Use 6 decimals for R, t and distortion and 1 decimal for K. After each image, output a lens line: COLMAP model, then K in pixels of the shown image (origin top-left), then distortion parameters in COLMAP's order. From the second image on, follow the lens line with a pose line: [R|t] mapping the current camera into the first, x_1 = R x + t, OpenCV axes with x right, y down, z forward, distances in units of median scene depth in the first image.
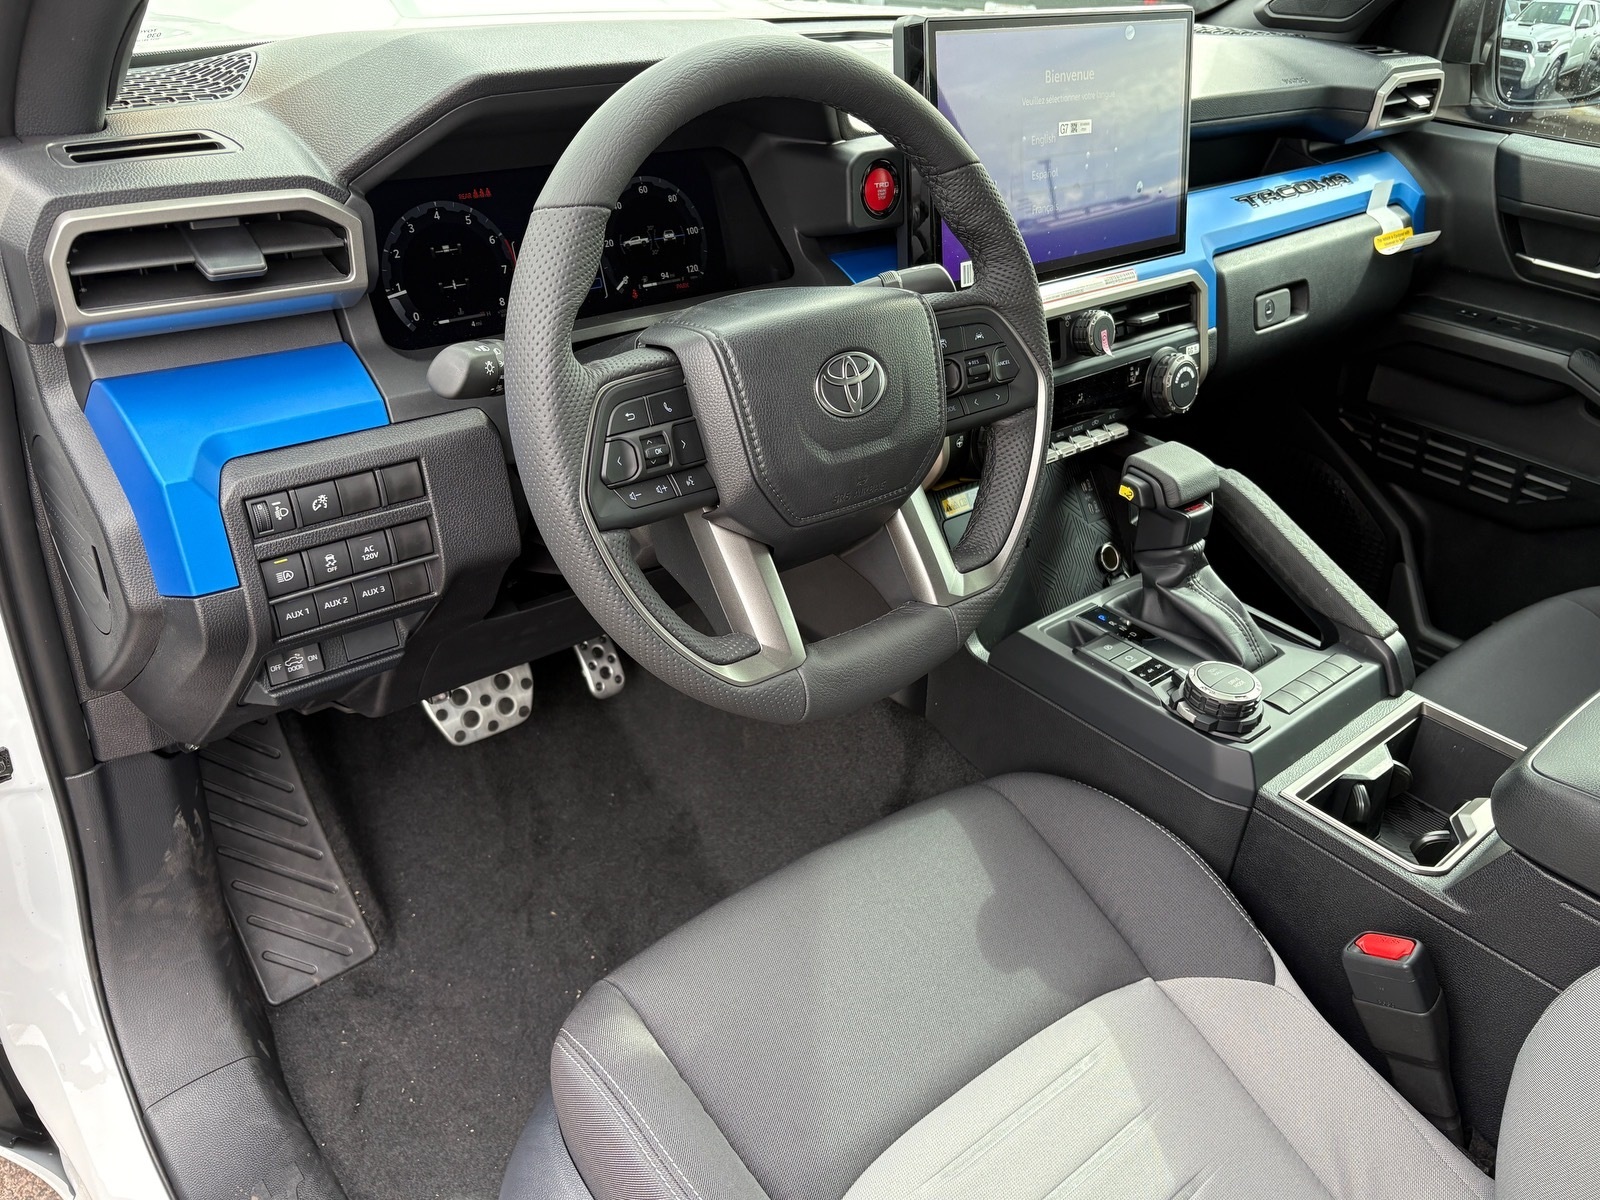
lens RADIAL K [[1227.6, 0, 795.9], [0, 1227.6, 621.9], [0, 0, 1]] dist [-0.001574, -0.006312]
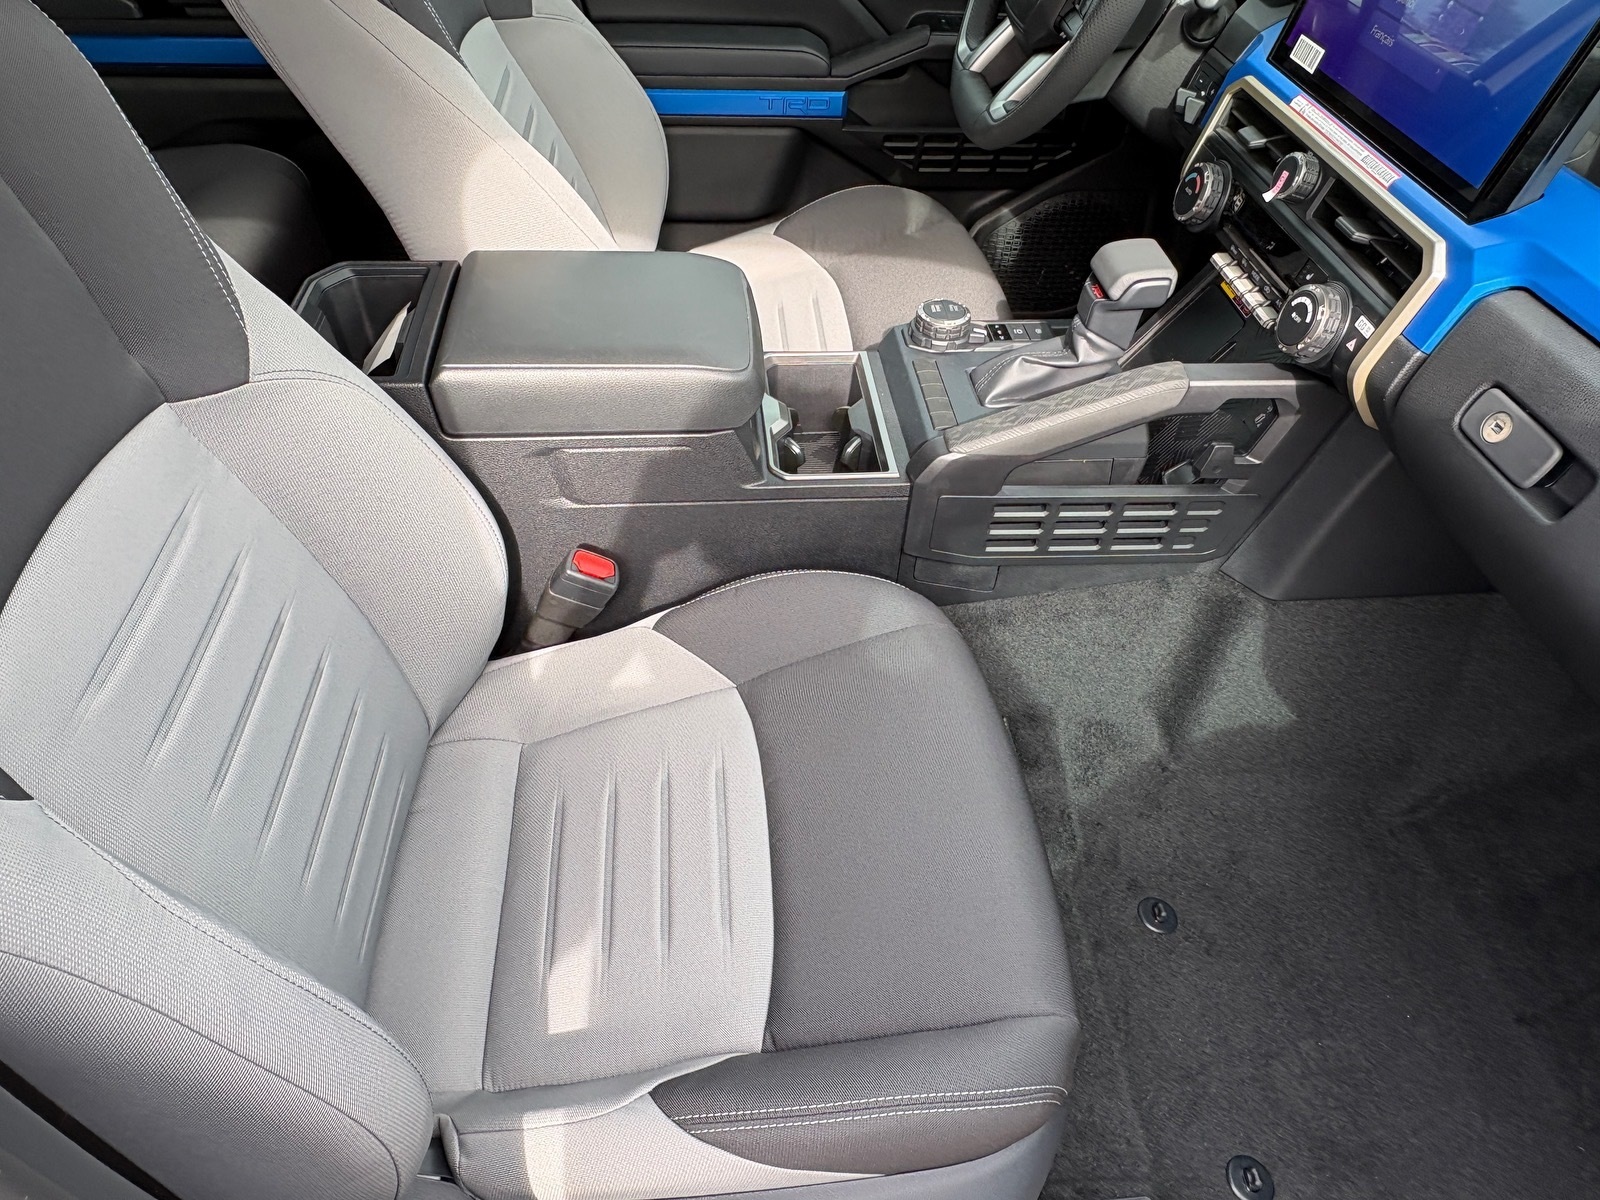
lens RADIAL K [[1036.3, 0, 789.5], [0, 1036.3, 619.0], [0, 0, 1]] dist [0.001336, -0.001729]
pose [[-0.580237, 0.521902, -0.625254, 1.135840], [-0.481209, 0.399688, 0.780184, -0.527711], [0.657086, 0.753570, 0.019230, 0.959192]]
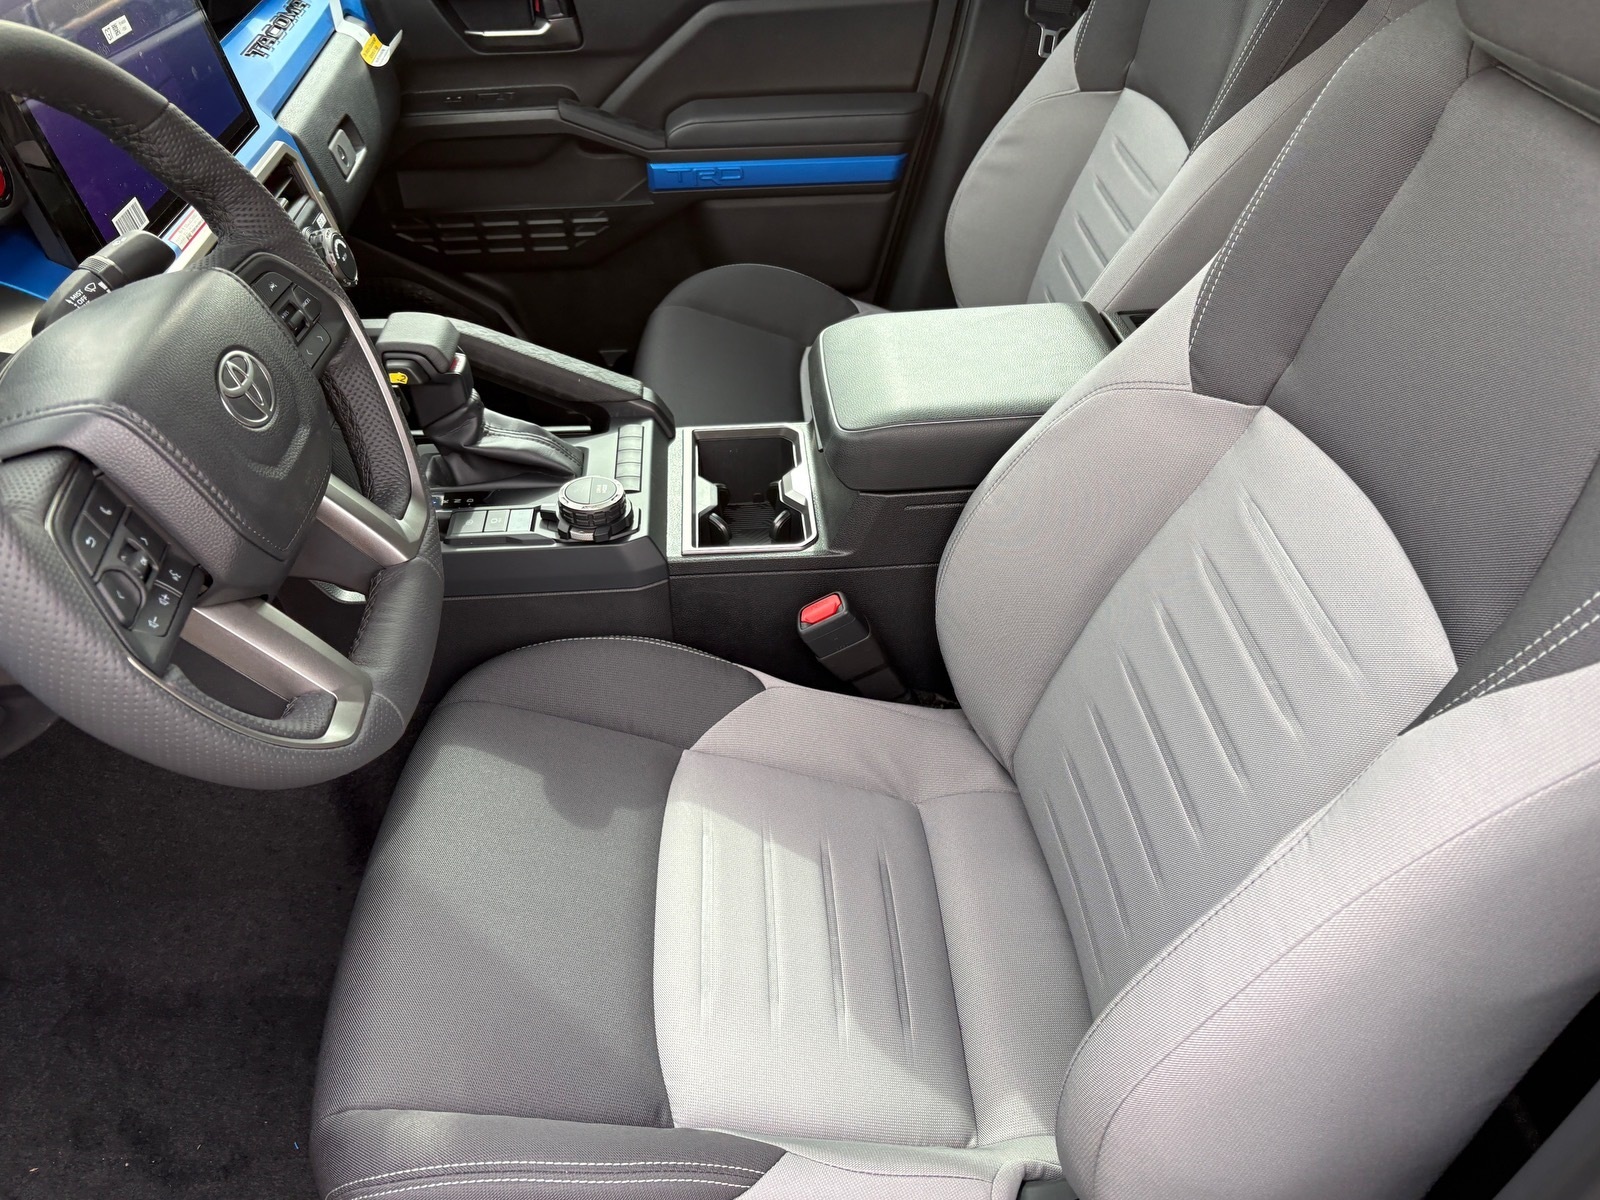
lens RADIAL K [[1227.6, 0, 795.9], [0, 1227.6, 621.9], [0, 0, 1]] dist [-0.001574, -0.006312]
pose [[0.597519, -0.544985, 0.588185, -0.209607], [0.455478, 0.834383, 0.310394, -0.095216], [-0.659932, 0.082439, 0.746789, 0.065321]]
